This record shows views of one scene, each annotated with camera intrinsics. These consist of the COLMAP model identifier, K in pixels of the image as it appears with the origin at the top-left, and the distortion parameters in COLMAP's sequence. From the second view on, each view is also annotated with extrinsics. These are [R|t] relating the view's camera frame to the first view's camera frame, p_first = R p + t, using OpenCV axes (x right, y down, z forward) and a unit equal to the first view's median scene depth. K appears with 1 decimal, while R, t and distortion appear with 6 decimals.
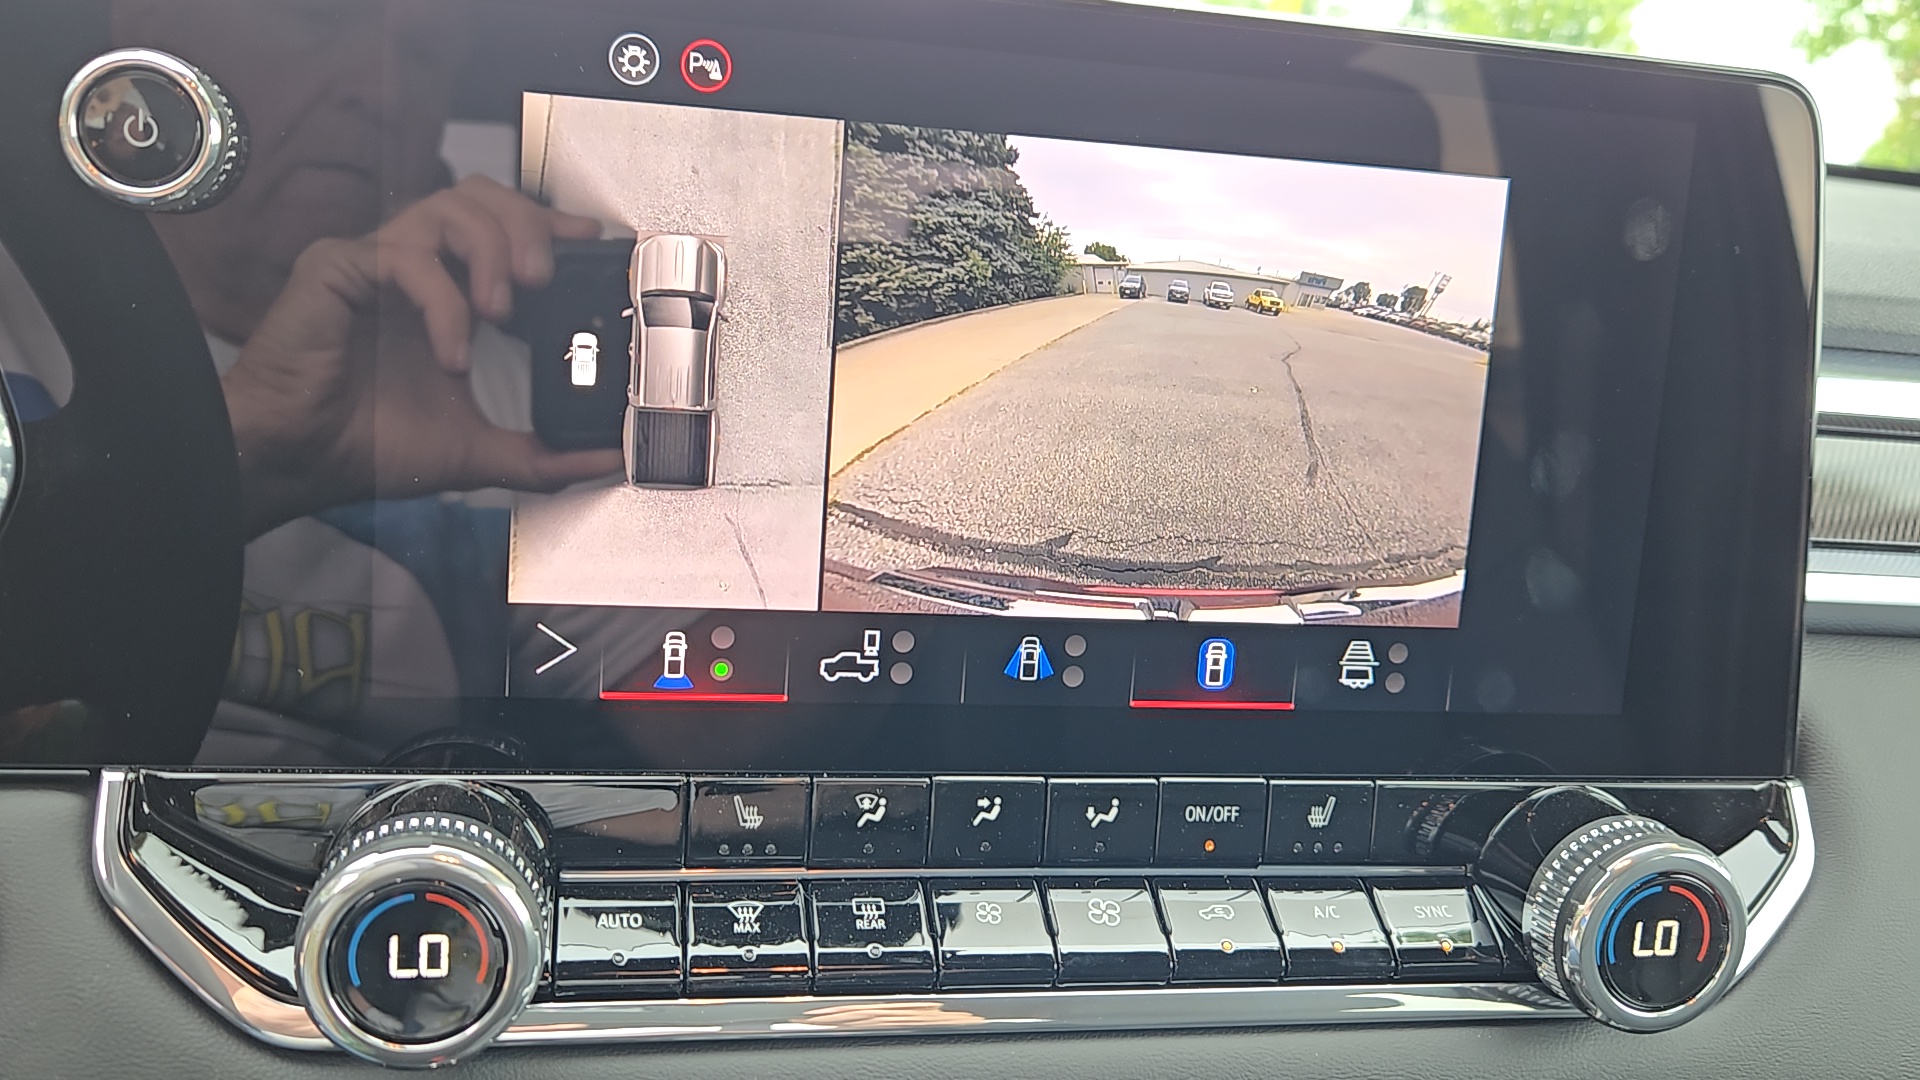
lens RADIAL K [[1602.7, 0, 951.1], [0, 1602.7, 544.3], [0, 0, 1]] dist [0.007956, 0.012376]
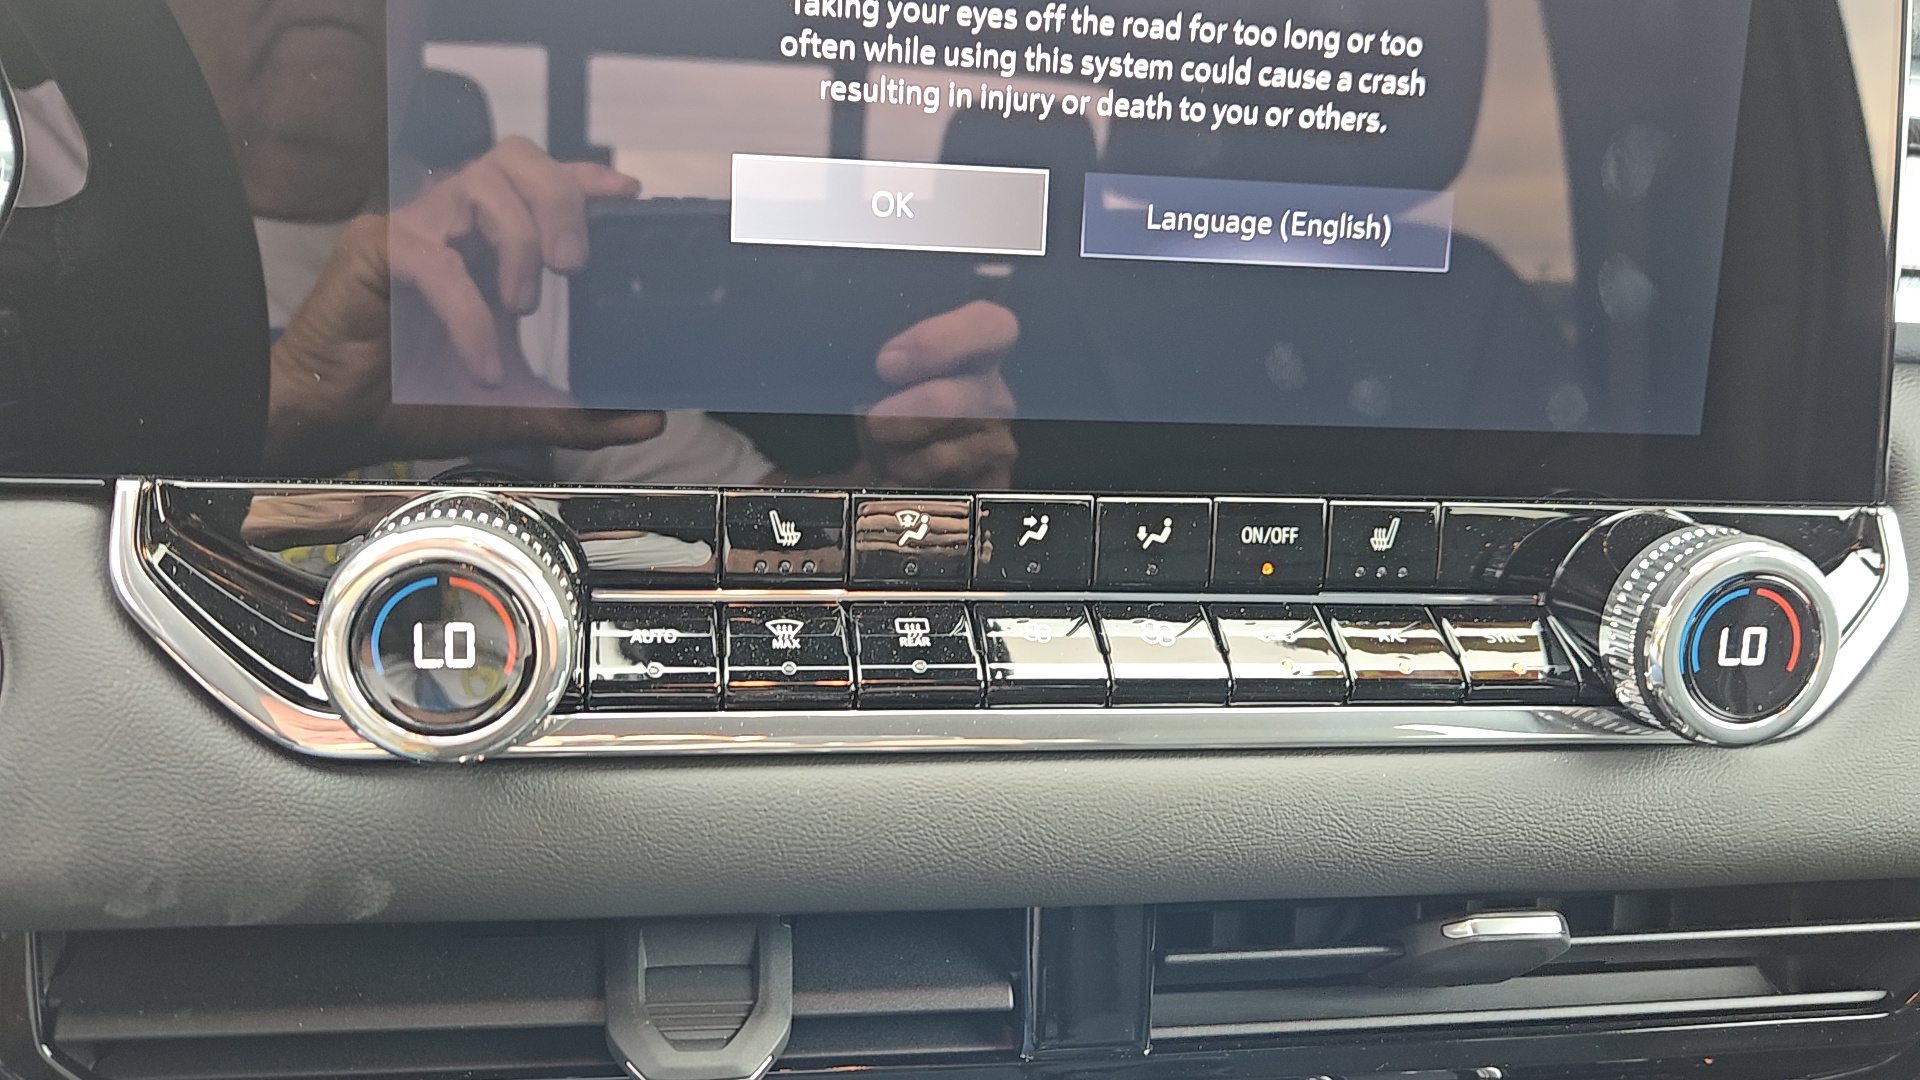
lens RADIAL K [[1602.7, 0, 958.8], [0, 1602.7, 542.0], [0, 0, 1]] dist [0.007956, 0.012376]
pose [[0.999391, -0.022258, -0.026870, 0.003151], [0.022829, 0.999516, 0.021114, 0.153054], [0.026387, -0.021715, 0.999416, 0.041539]]
